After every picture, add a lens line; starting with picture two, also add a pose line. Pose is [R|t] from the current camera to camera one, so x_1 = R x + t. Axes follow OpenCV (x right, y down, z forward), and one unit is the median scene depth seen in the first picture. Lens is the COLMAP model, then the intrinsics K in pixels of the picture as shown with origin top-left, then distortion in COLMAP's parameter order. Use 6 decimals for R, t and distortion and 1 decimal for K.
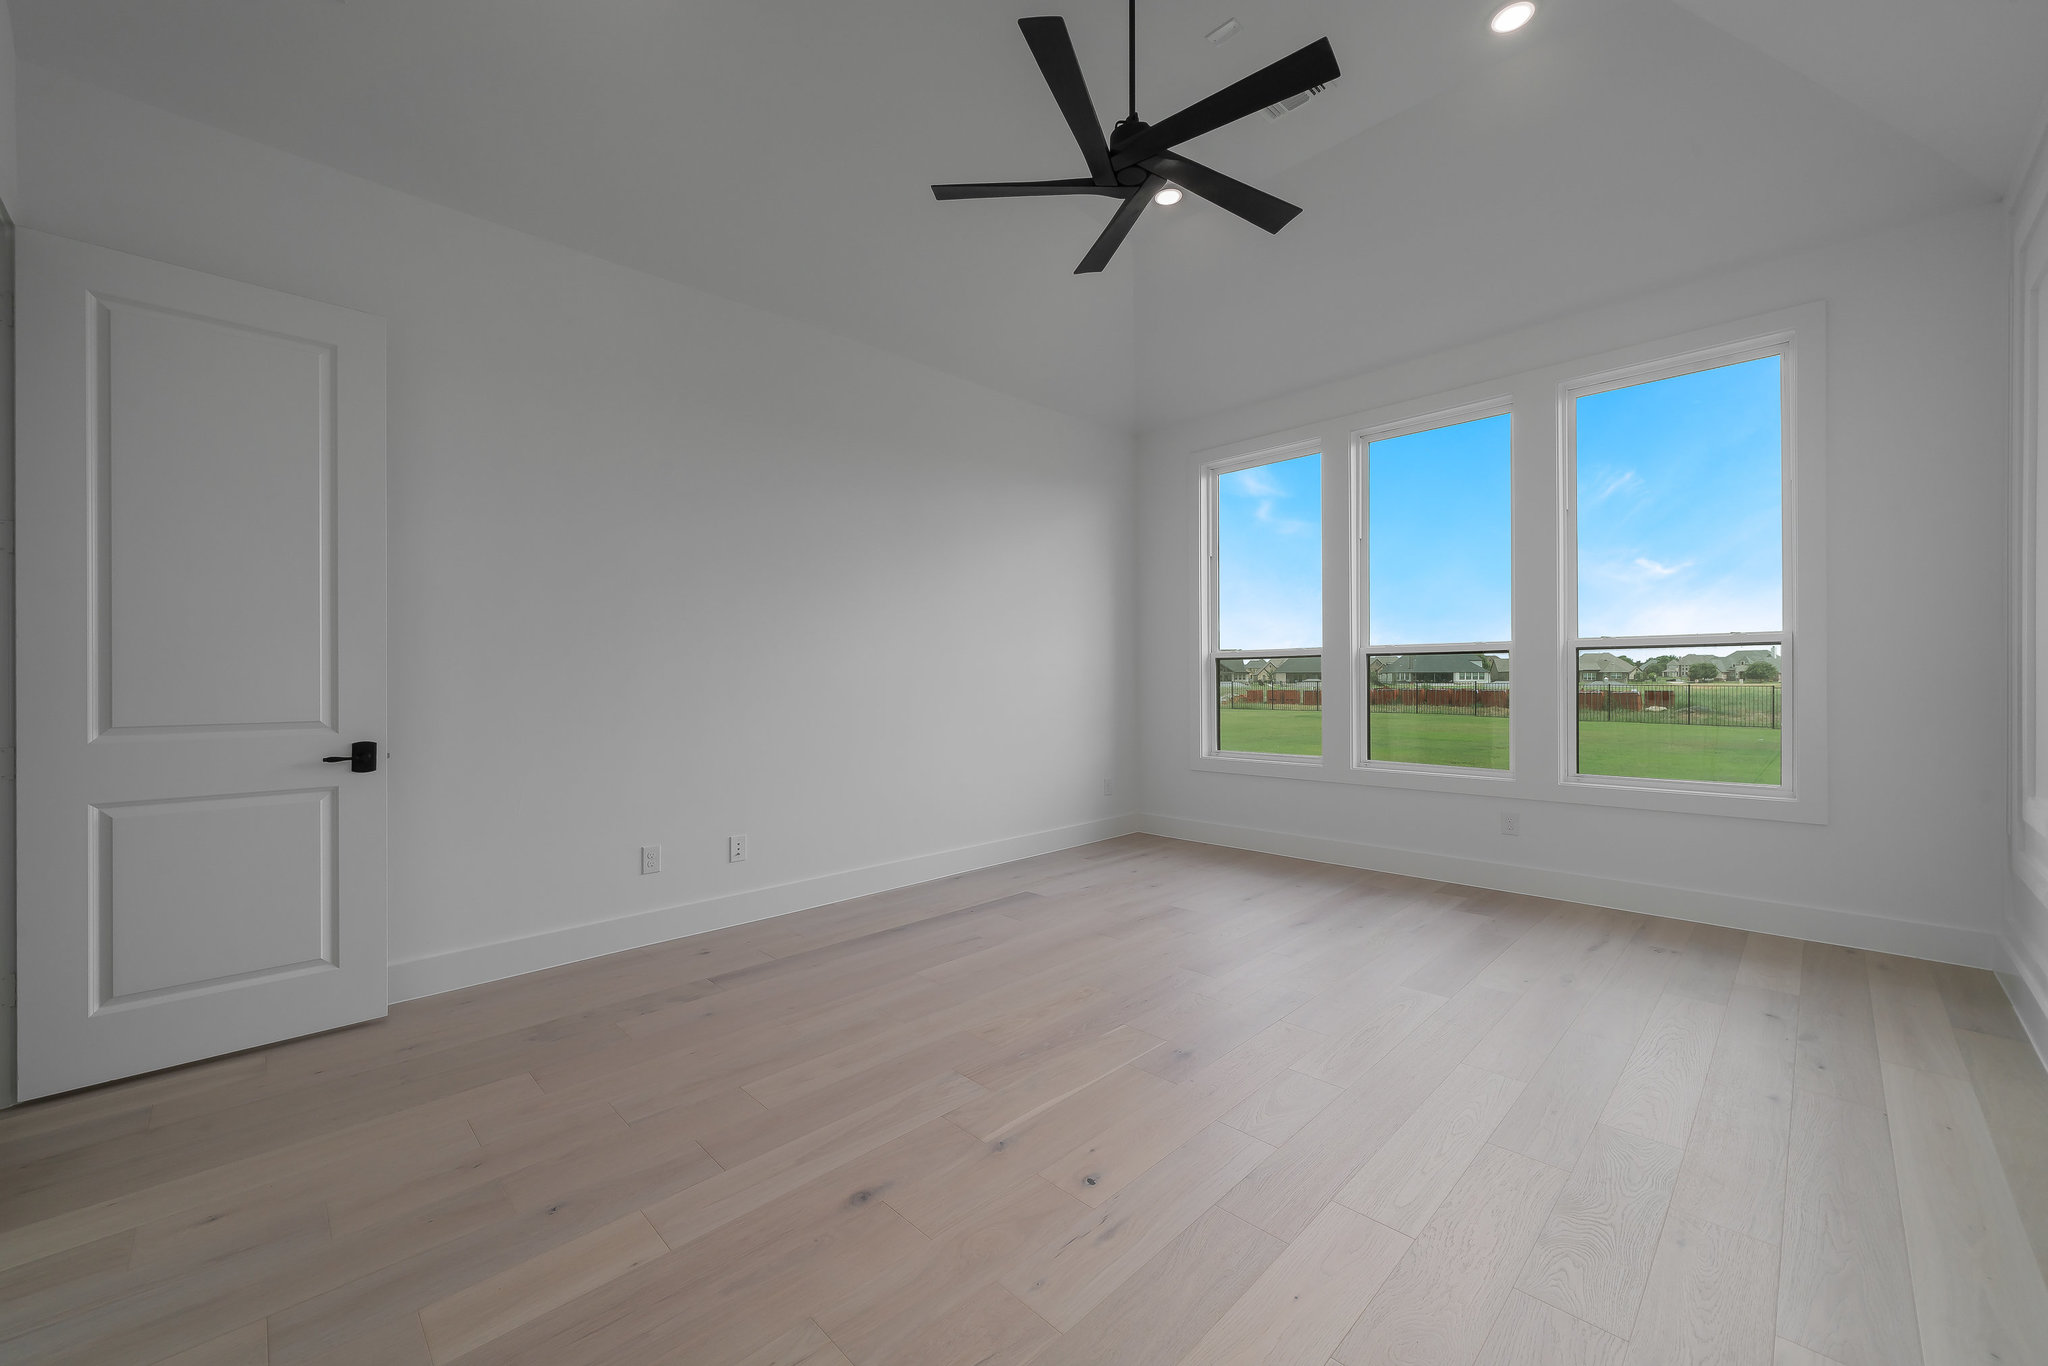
lens RADIAL K [[808.4, 0, 1022.0], [0, 808.4, 677.9], [0, 0, 1]] dist [0.000500, 0.000039]
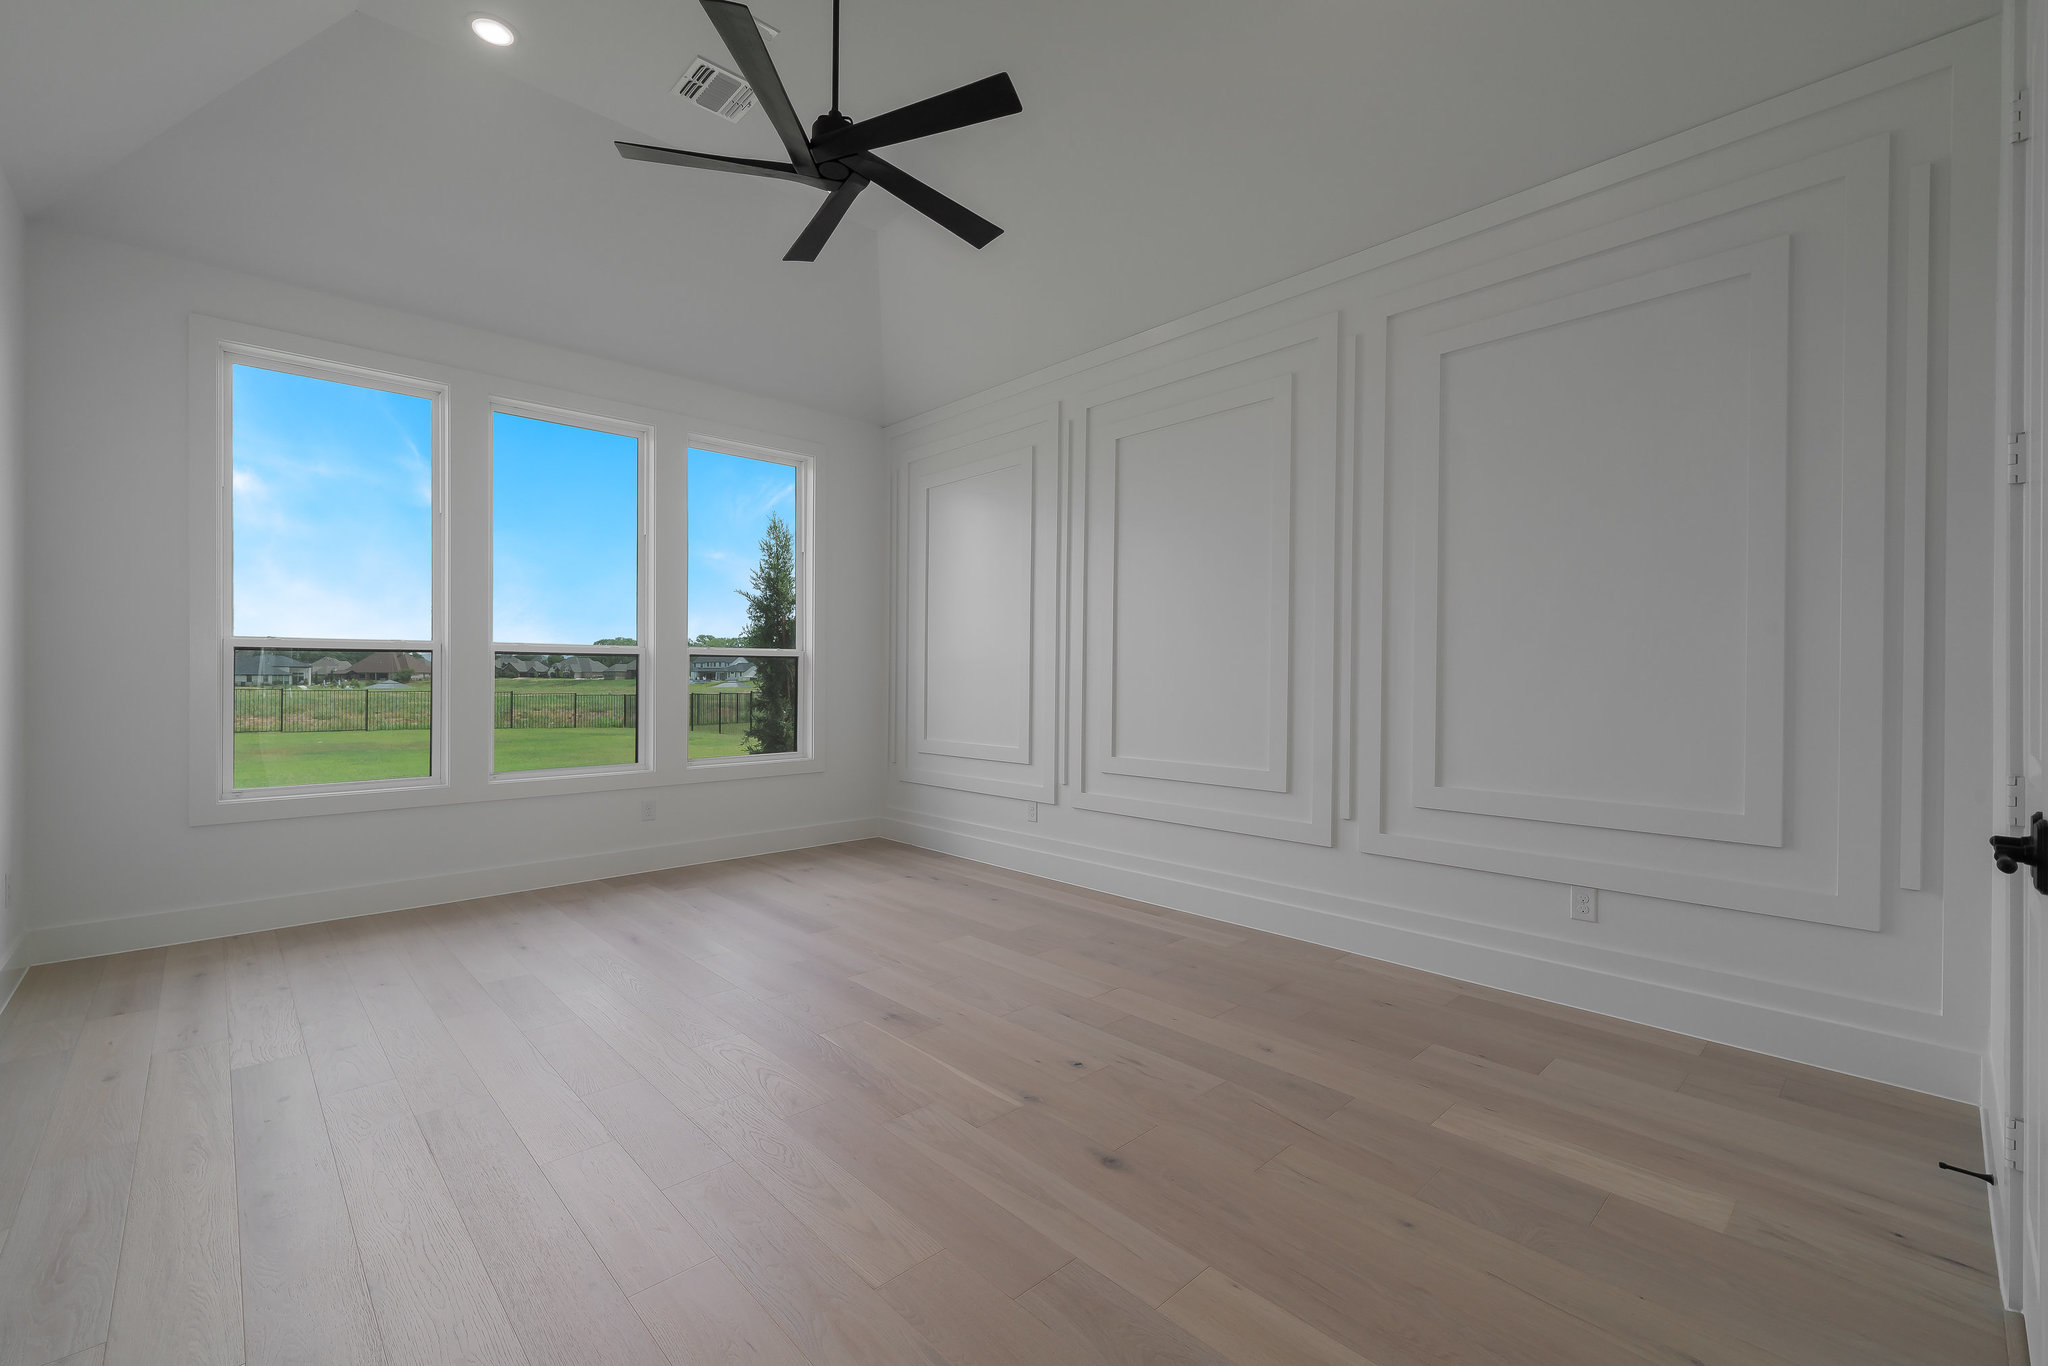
lens RADIAL K [[852.3, 0, 1022.0], [0, 852.3, 685.6], [0, 0, 1]] dist [-0.000351, -0.000038]
pose [[0.013543, -0.001753, 0.999907, -0.567633], [-0.002016, 0.999996, 0.001780, 0.005295], [-0.999906, -0.002040, 0.013539, 0.473254]]
